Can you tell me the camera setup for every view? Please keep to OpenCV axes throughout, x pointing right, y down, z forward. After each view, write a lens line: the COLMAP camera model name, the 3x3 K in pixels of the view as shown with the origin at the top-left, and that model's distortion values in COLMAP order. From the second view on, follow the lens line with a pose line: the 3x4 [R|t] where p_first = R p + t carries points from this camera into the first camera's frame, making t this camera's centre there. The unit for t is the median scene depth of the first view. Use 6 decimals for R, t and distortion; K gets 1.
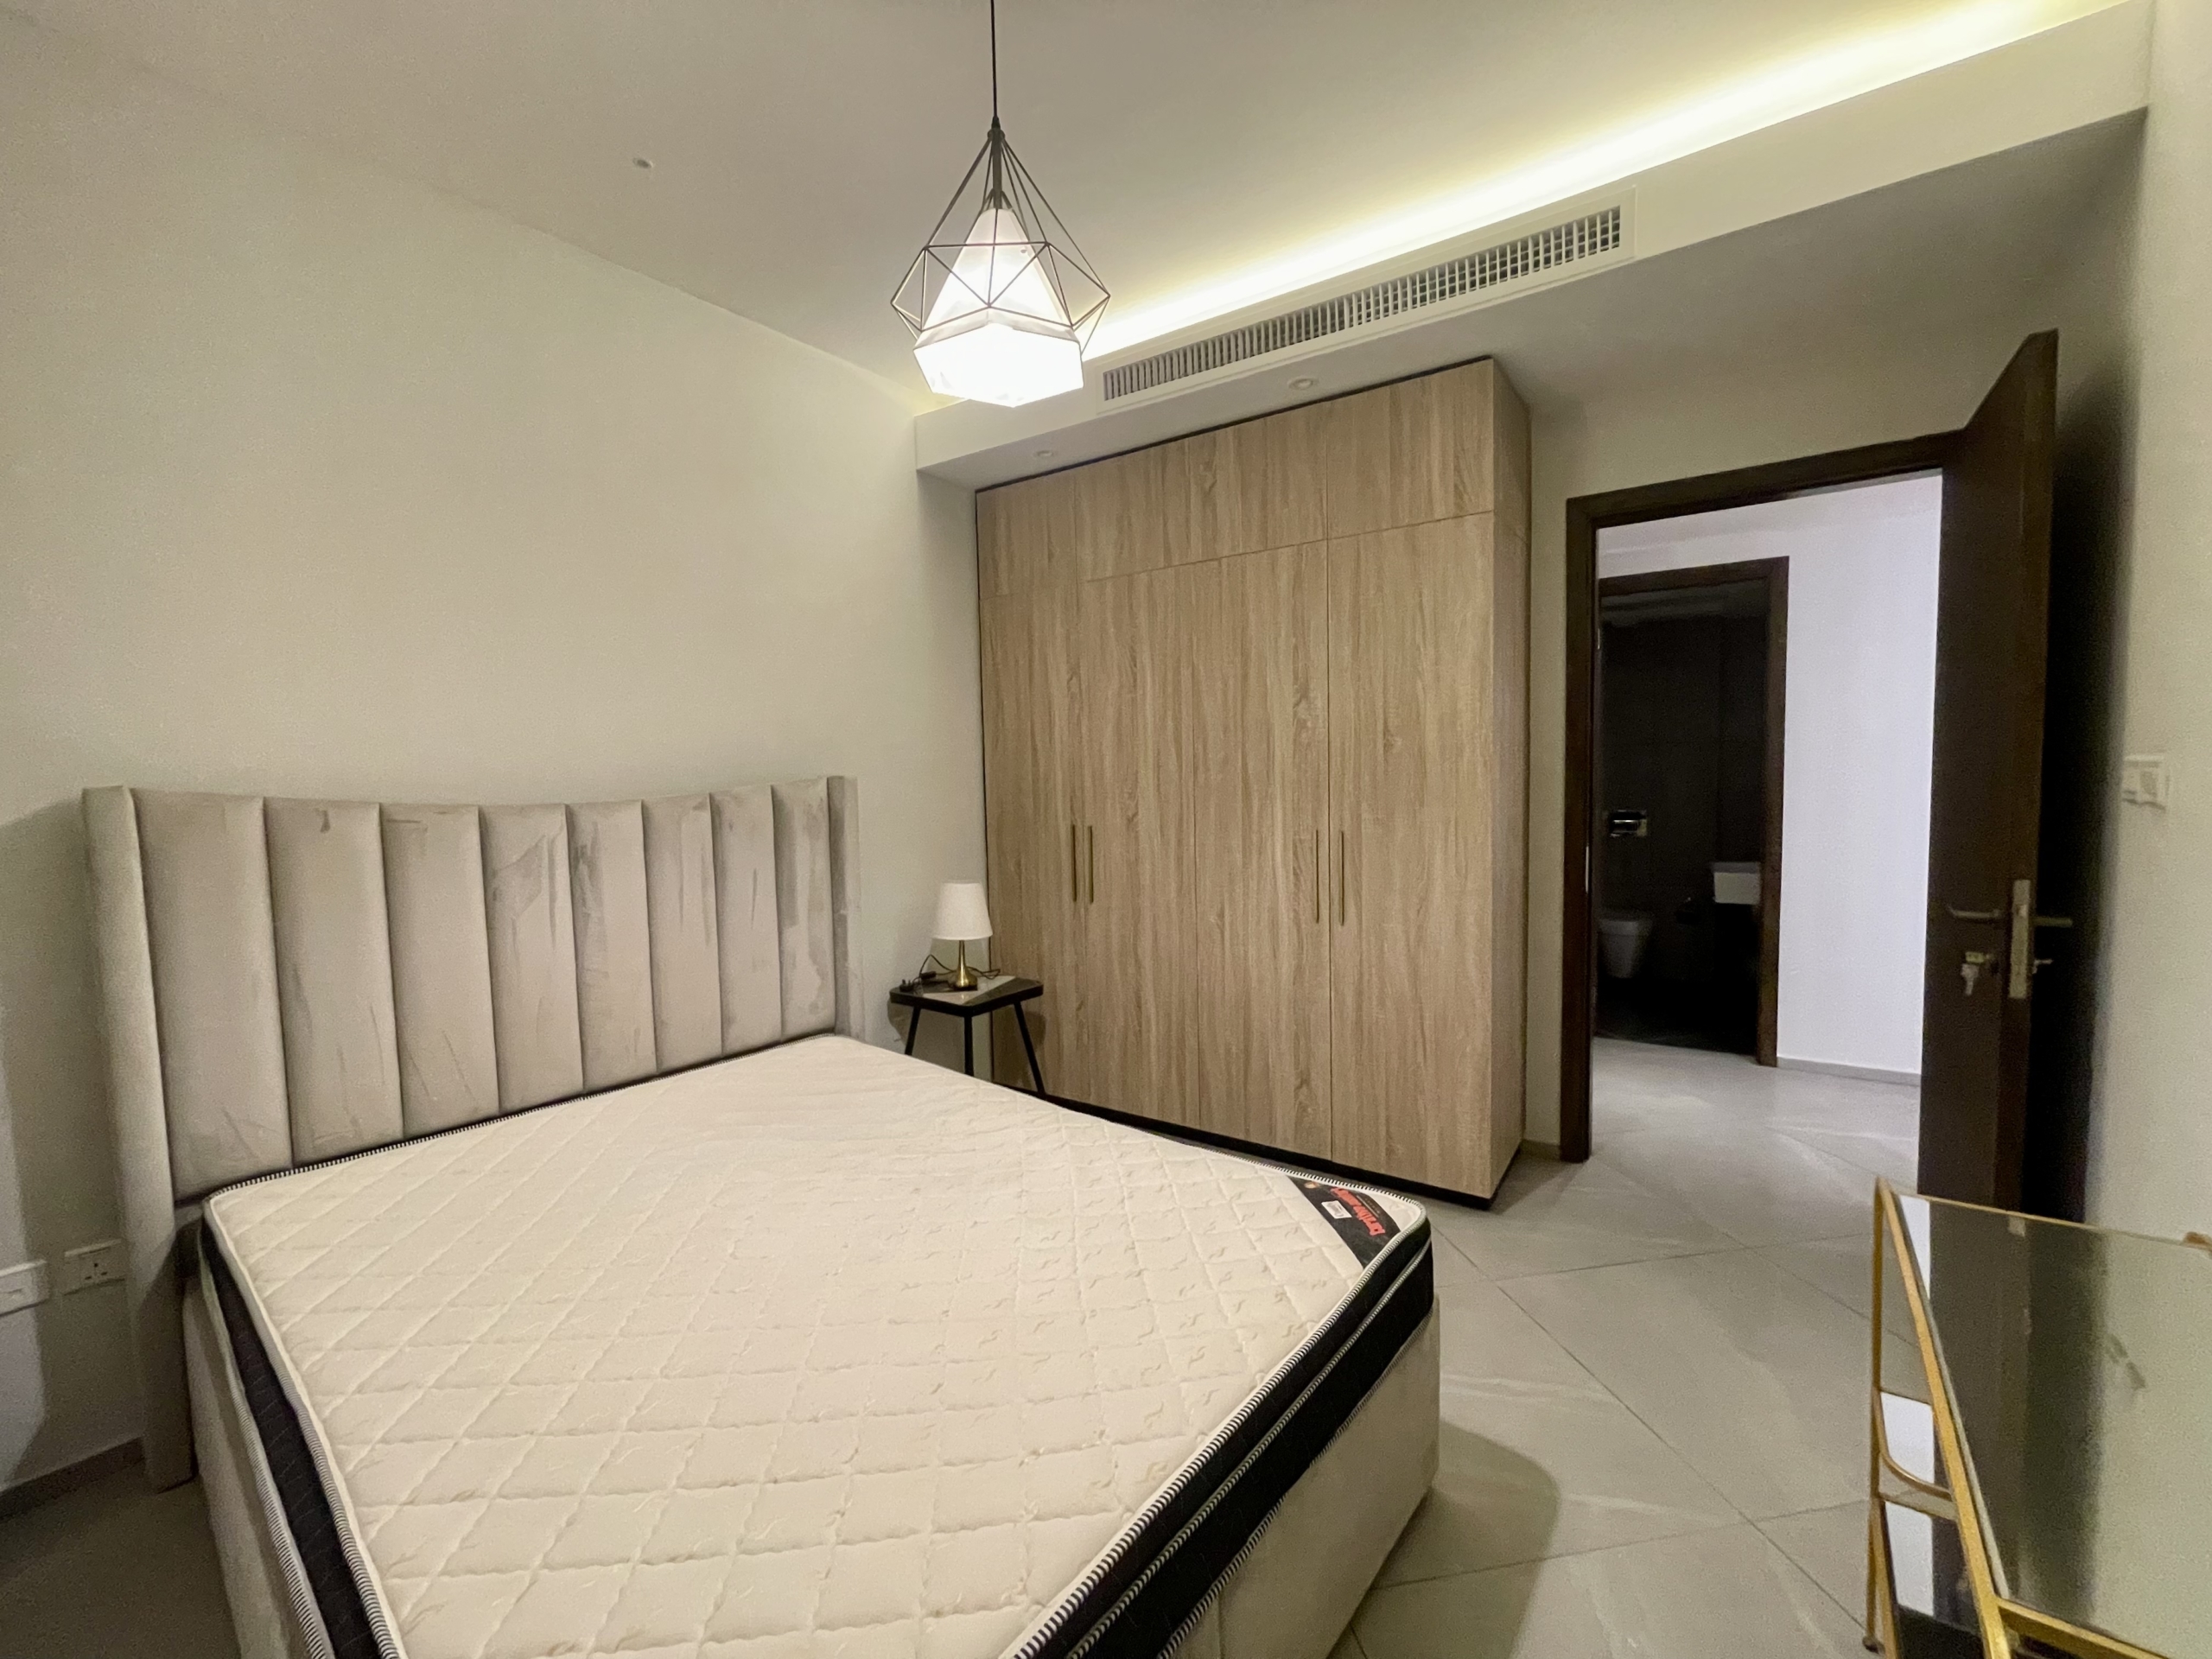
lens RADIAL K [[893.0, 0, 1100.7], [0, 893.0, 827.9], [0, 0, 1]] dist [-0.007050, 0.000103]
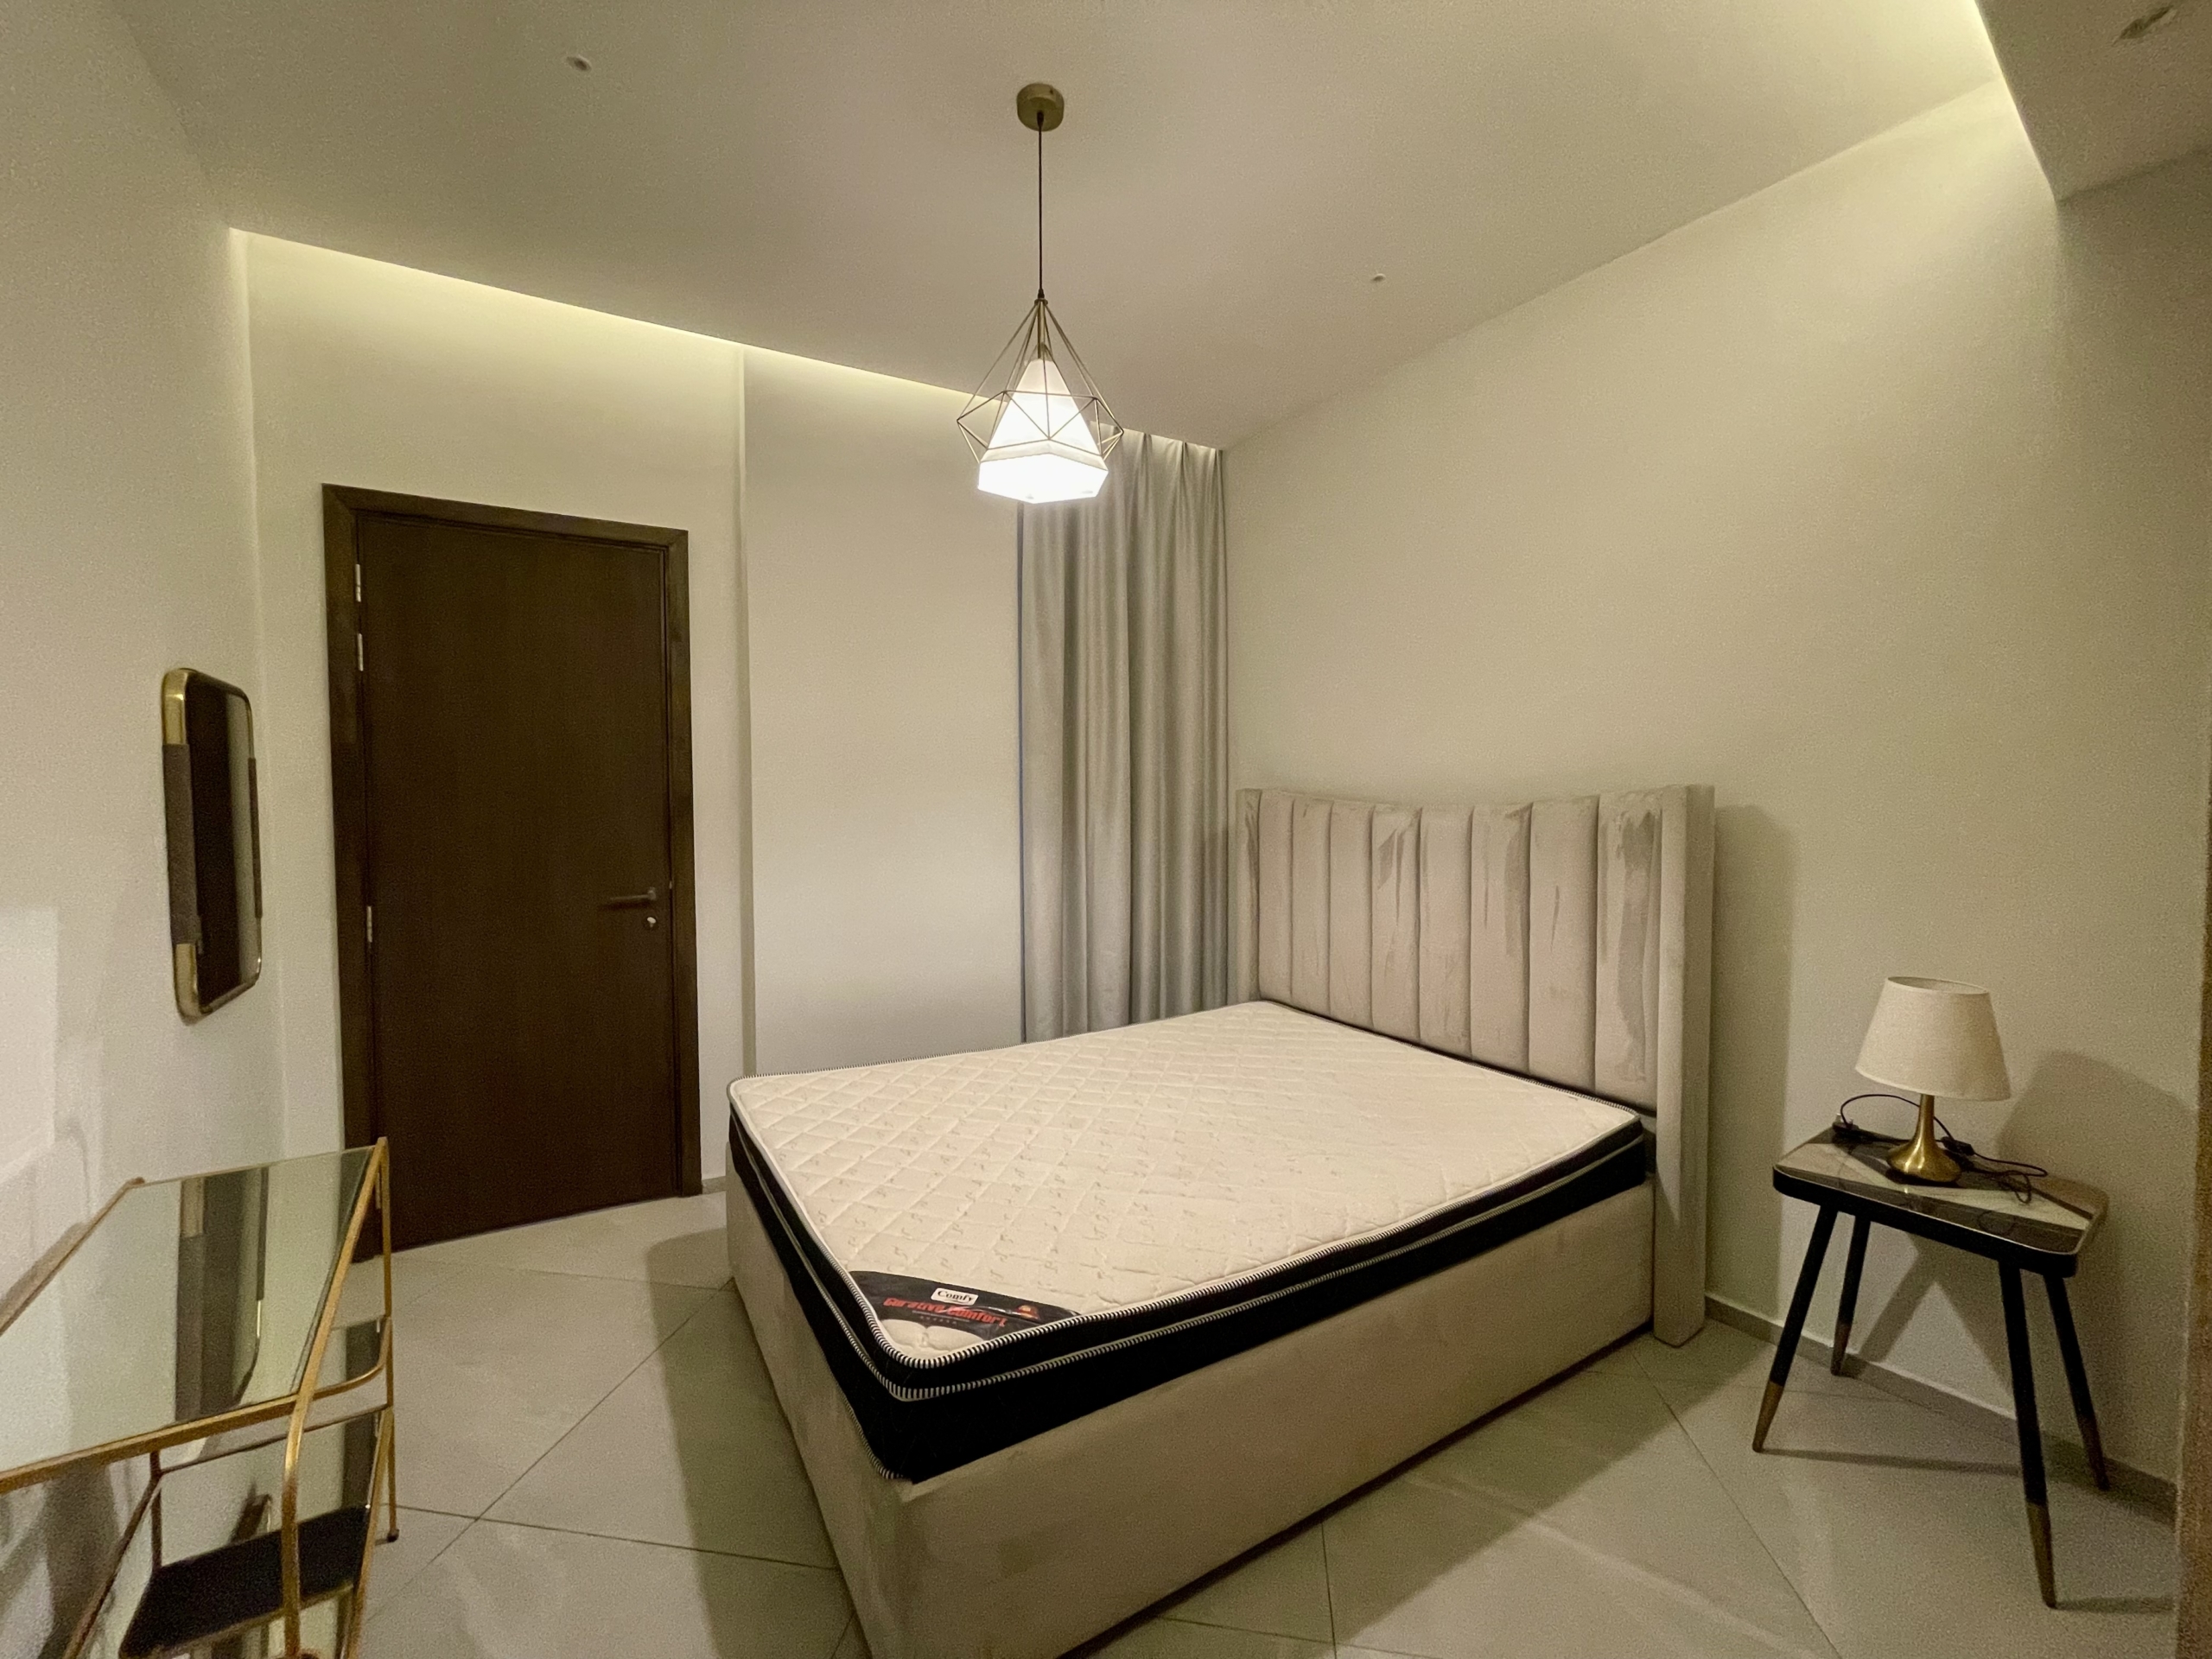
lens RADIAL K [[893.0, 0, 1100.7], [0, 893.0, 827.9], [0, 0, 1]] dist [-0.007050, 0.000103]
pose [[-0.315415, 0.060069, -0.947051, 0.658553], [-0.048205, 0.995692, 0.079208, -0.069071], [0.947729, 0.070636, -0.311161, 0.889591]]
